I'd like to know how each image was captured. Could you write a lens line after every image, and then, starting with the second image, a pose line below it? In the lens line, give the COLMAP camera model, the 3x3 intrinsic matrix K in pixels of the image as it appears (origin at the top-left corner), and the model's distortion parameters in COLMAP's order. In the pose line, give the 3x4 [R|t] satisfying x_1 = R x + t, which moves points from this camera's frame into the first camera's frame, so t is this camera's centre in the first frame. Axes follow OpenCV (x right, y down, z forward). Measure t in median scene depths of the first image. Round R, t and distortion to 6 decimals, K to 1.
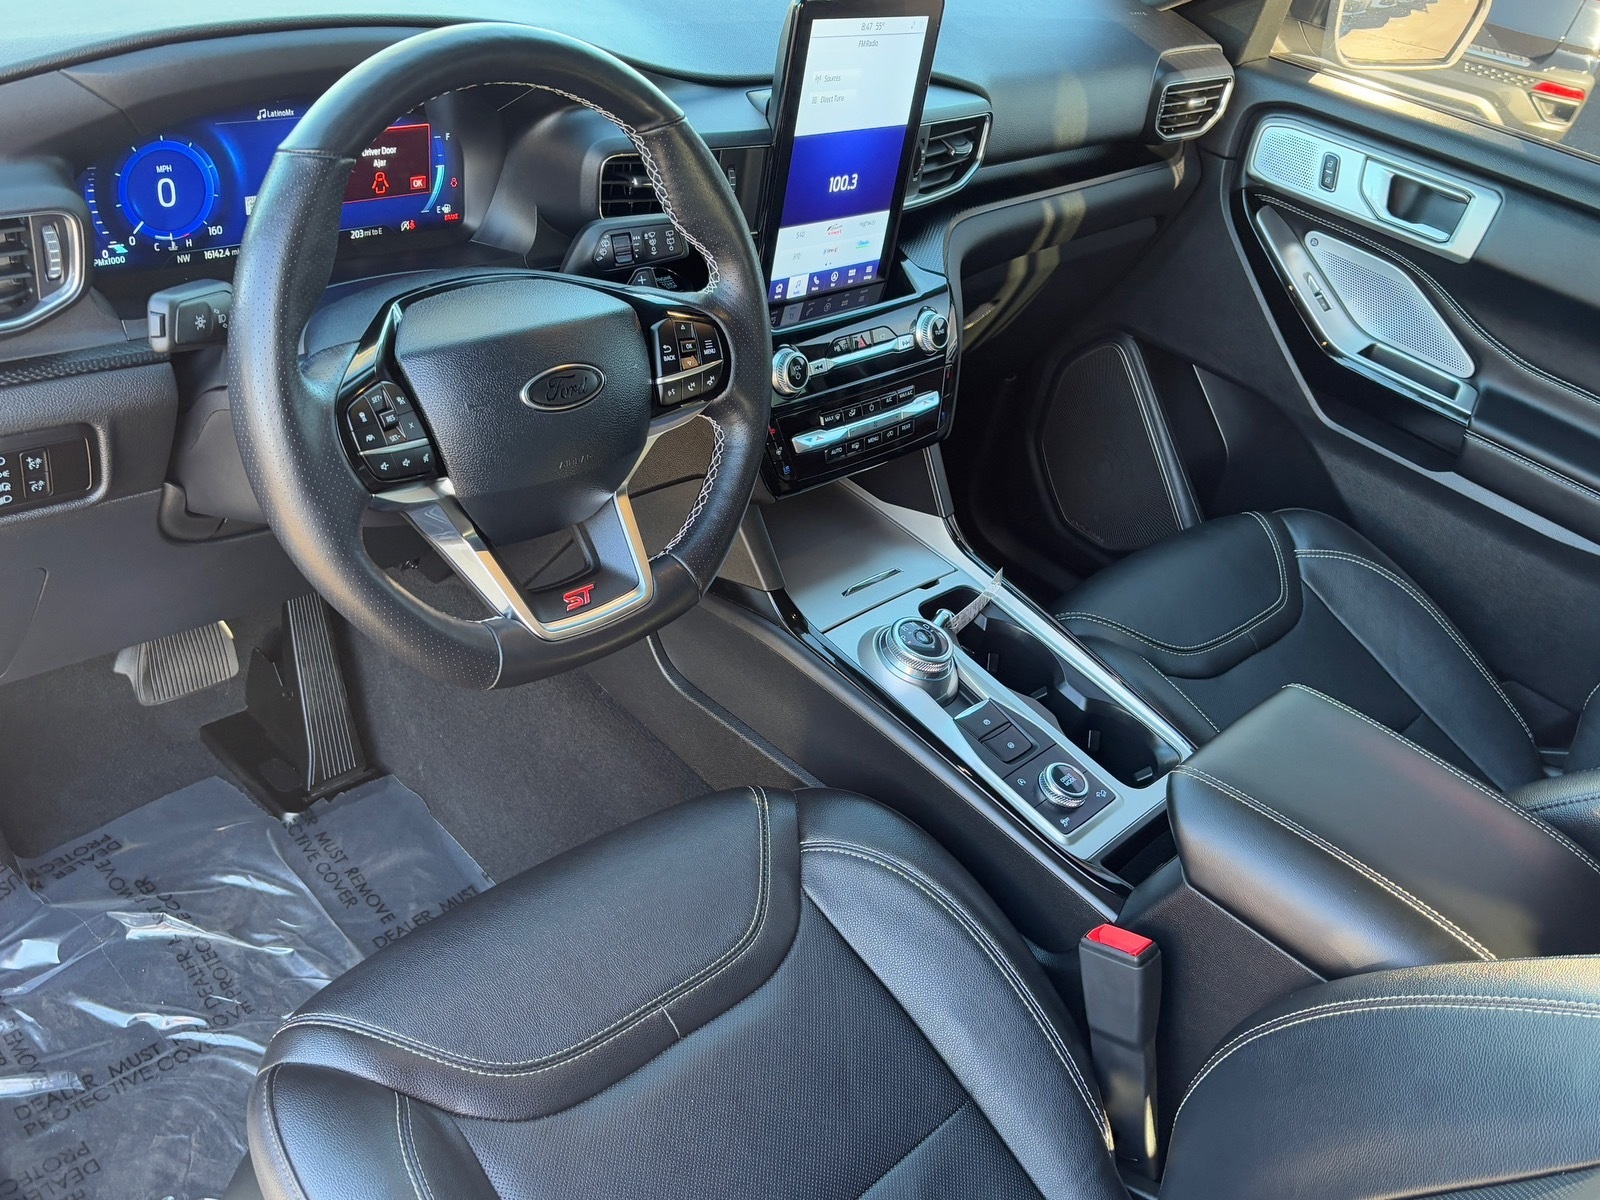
lens RADIAL K [[1483.8, 0, 789.3], [0, 1483.8, 627.3], [0, 0, 1]] dist [0.016975, 0.000000]
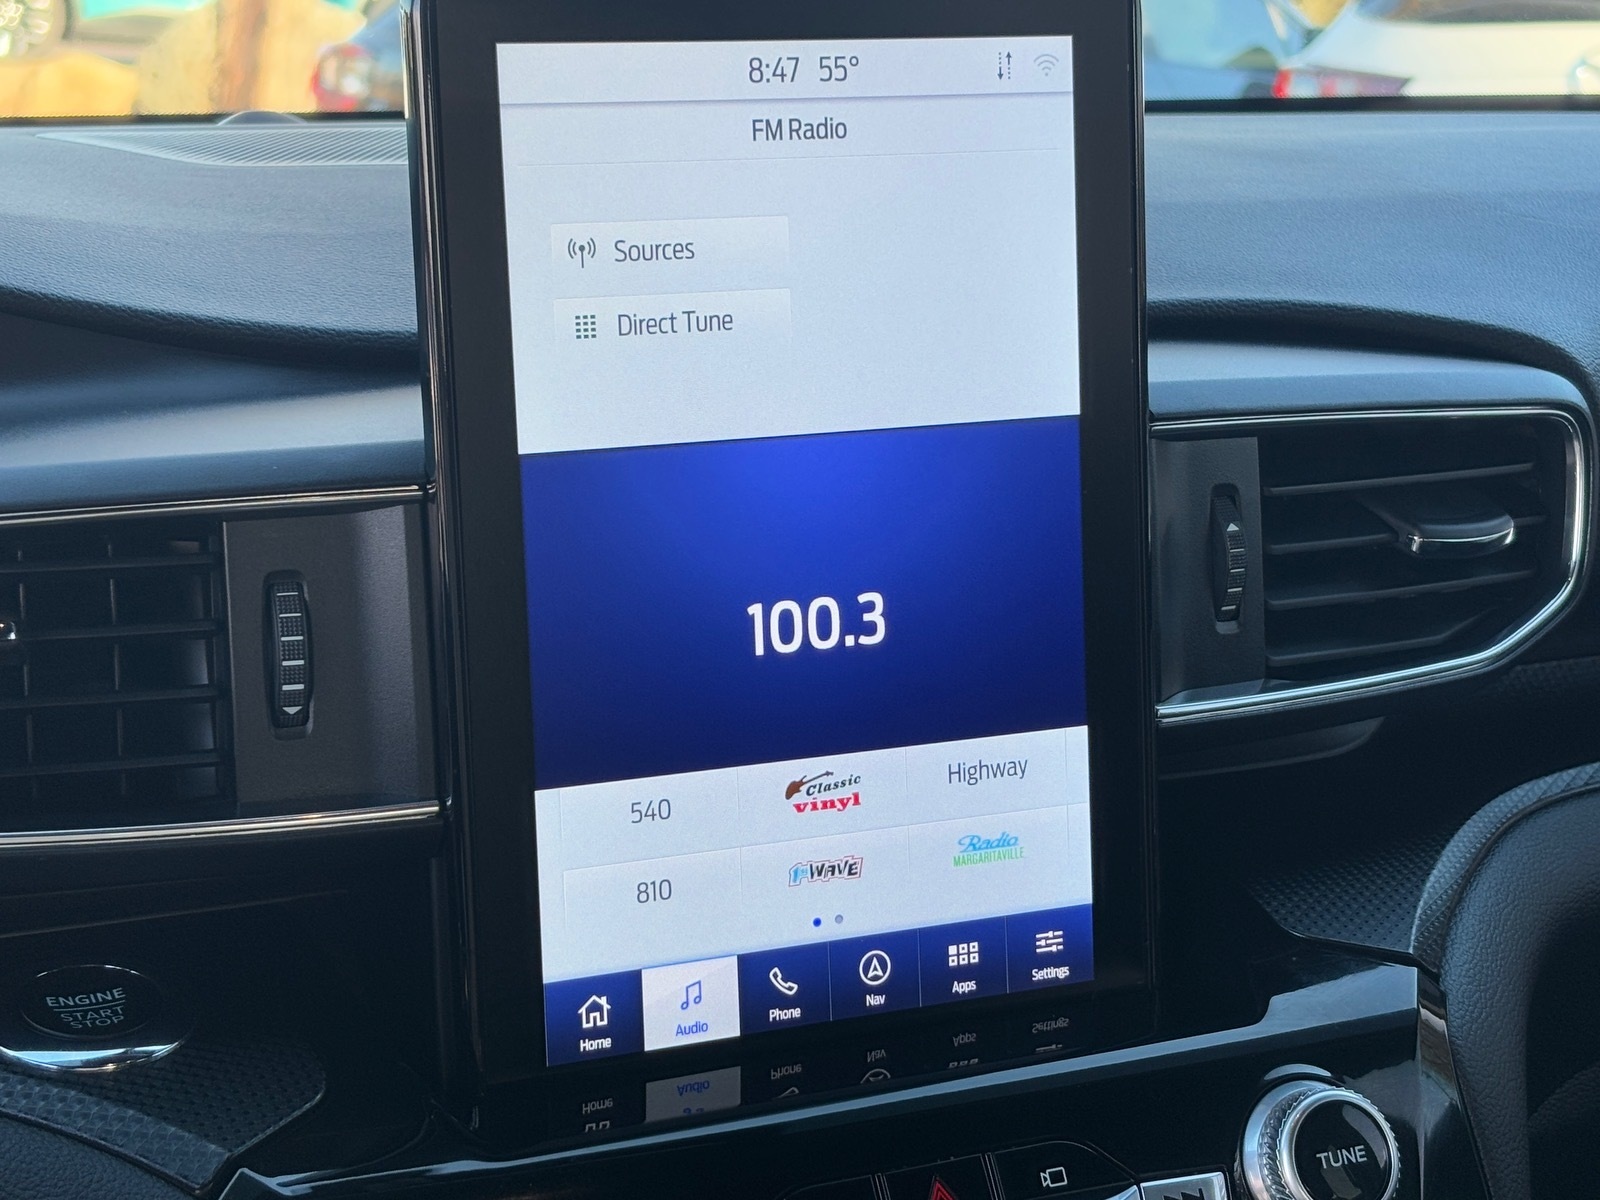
lens RADIAL K [[3014.0, 0, 793.7], [0, 3014.0, 635.1], [0, 0, 1]] dist [0.166315, 0.000000]
pose [[0.910528, -0.143705, -0.387669, 0.252786], [-0.040431, 0.902208, -0.429401, -0.058274], [0.411465, 0.406656, 0.815676, 0.554119]]
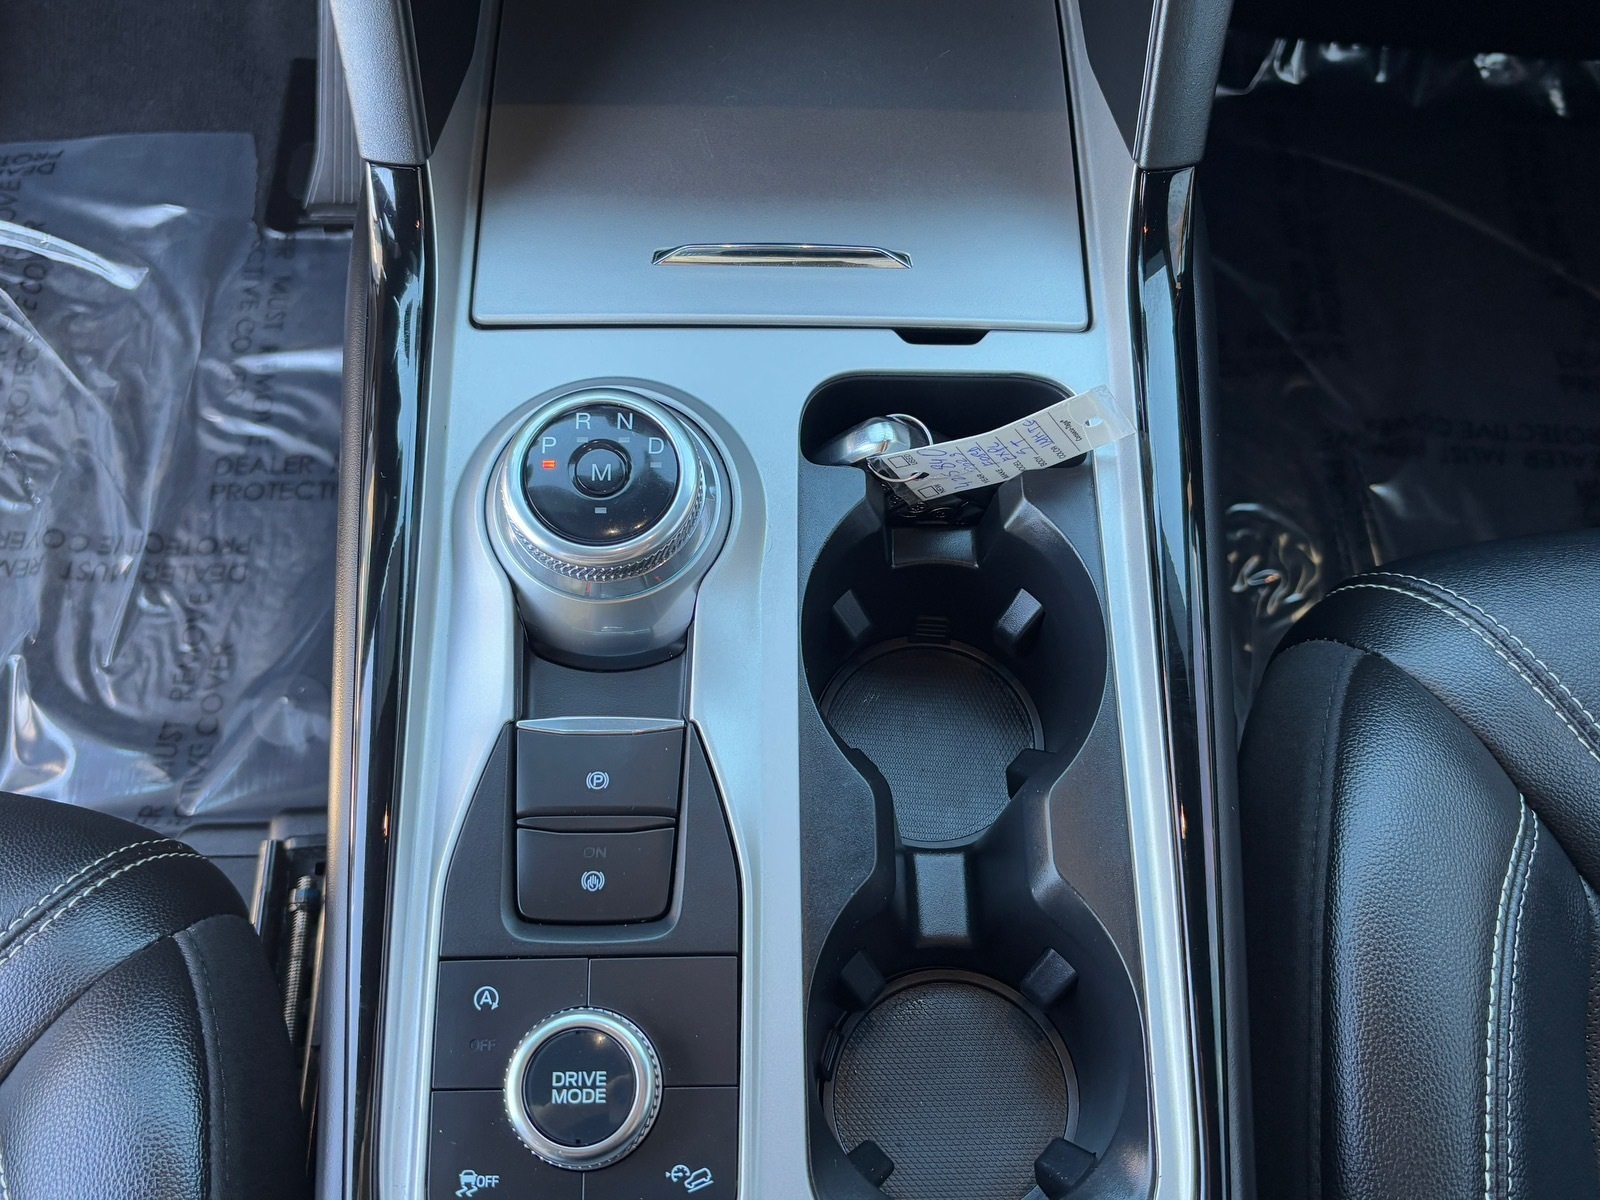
lens RADIAL K [[1483.8, 0, 788.7], [0, 1483.8, 623.6], [0, 0, 1]] dist [0.016975, 0.000000]
pose [[0.675909, 0.536508, -0.505278, 0.323322], [-0.311756, 0.829382, 0.463609, -0.139787], [0.667799, -0.155834, 0.727847, 0.803983]]
